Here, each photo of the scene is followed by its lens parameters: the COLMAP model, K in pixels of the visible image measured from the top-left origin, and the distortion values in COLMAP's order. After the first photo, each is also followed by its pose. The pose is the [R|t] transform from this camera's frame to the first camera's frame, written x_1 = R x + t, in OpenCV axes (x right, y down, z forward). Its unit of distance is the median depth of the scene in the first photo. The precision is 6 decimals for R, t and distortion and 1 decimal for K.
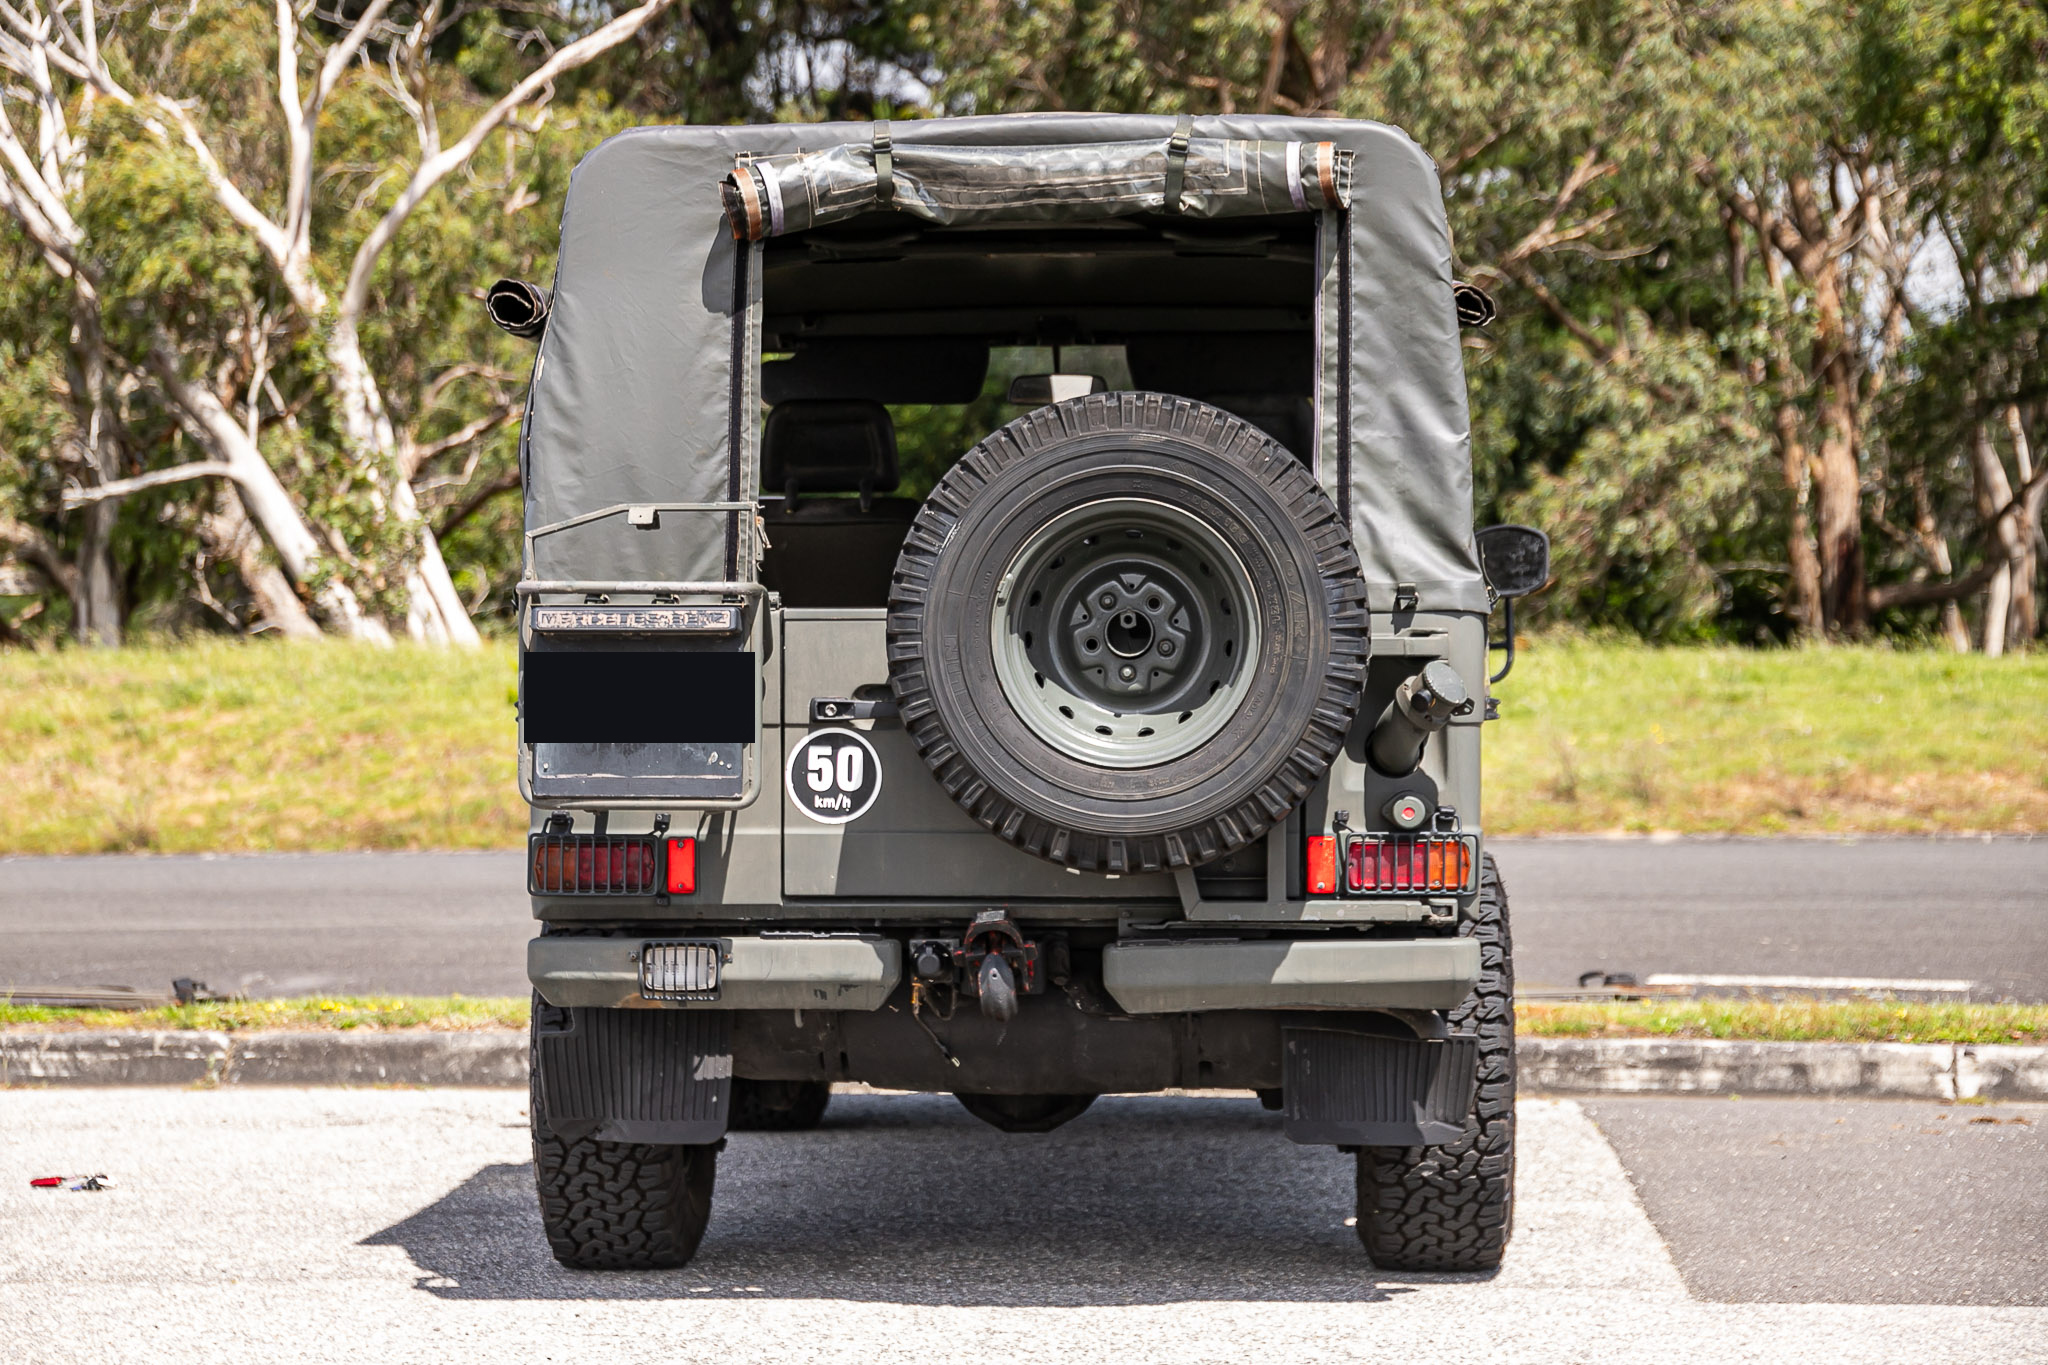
lens RADIAL K [[4407.4, 0, 970.4], [0, 4407.4, 782.6], [0, 0, 1]] dist [0.015953, 1.850691]
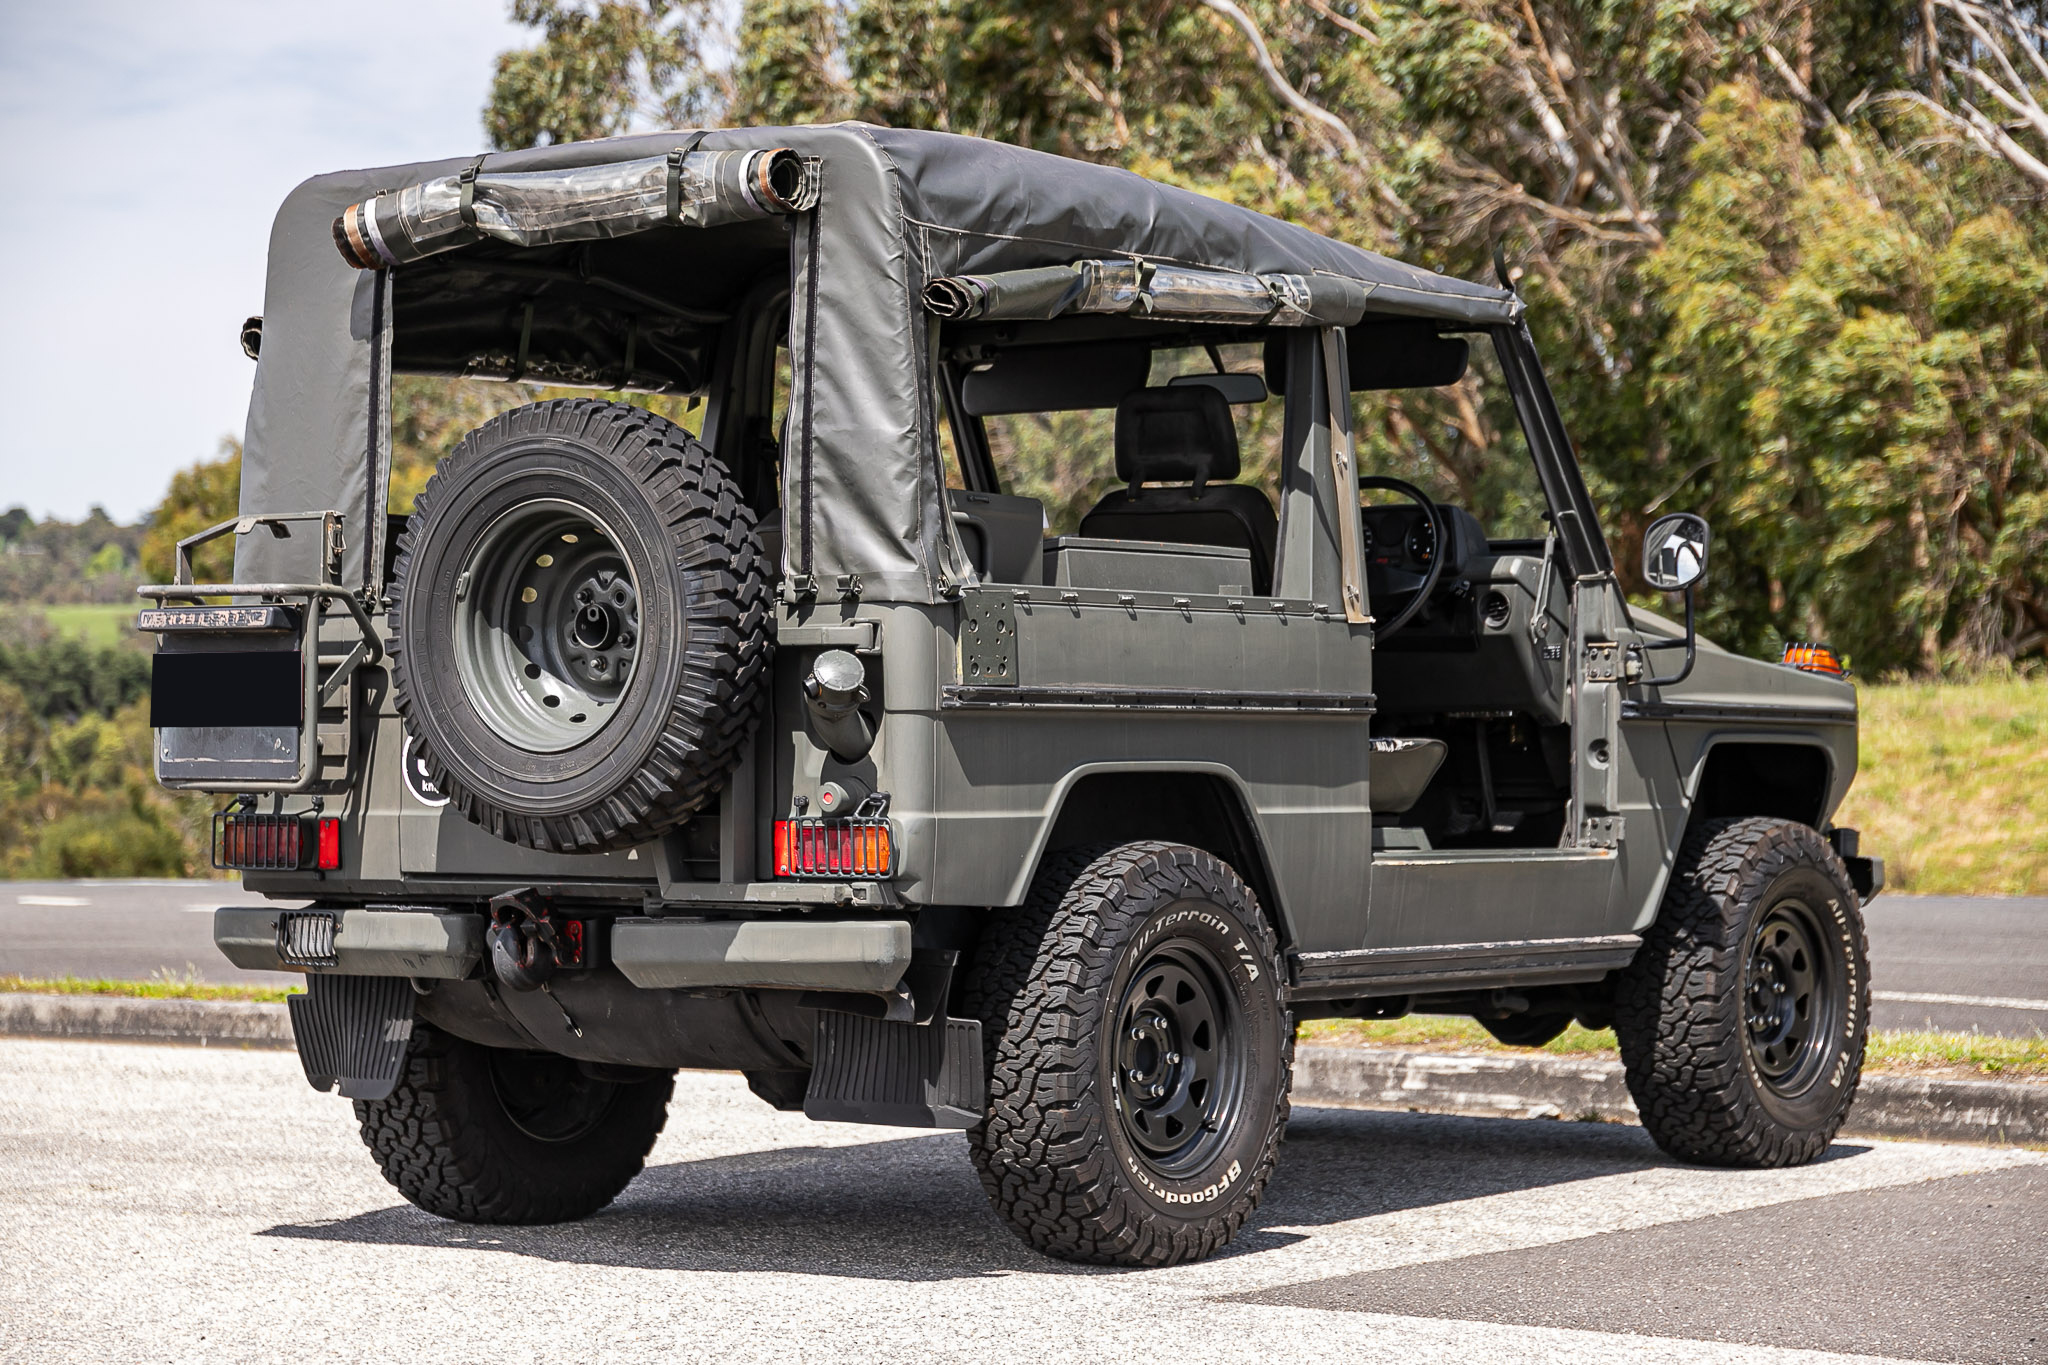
lens RADIAL K [[4835.6, 0, 1024.2], [0, 4835.6, 851.4], [0, 0, 1]] dist [-0.010517, 5.817461]
pose [[0.844876, 0.010591, -0.534857, 0.732848], [-0.009774, 0.999943, 0.004360, 0.013822], [0.534873, 0.001544, 0.844931, 0.072565]]
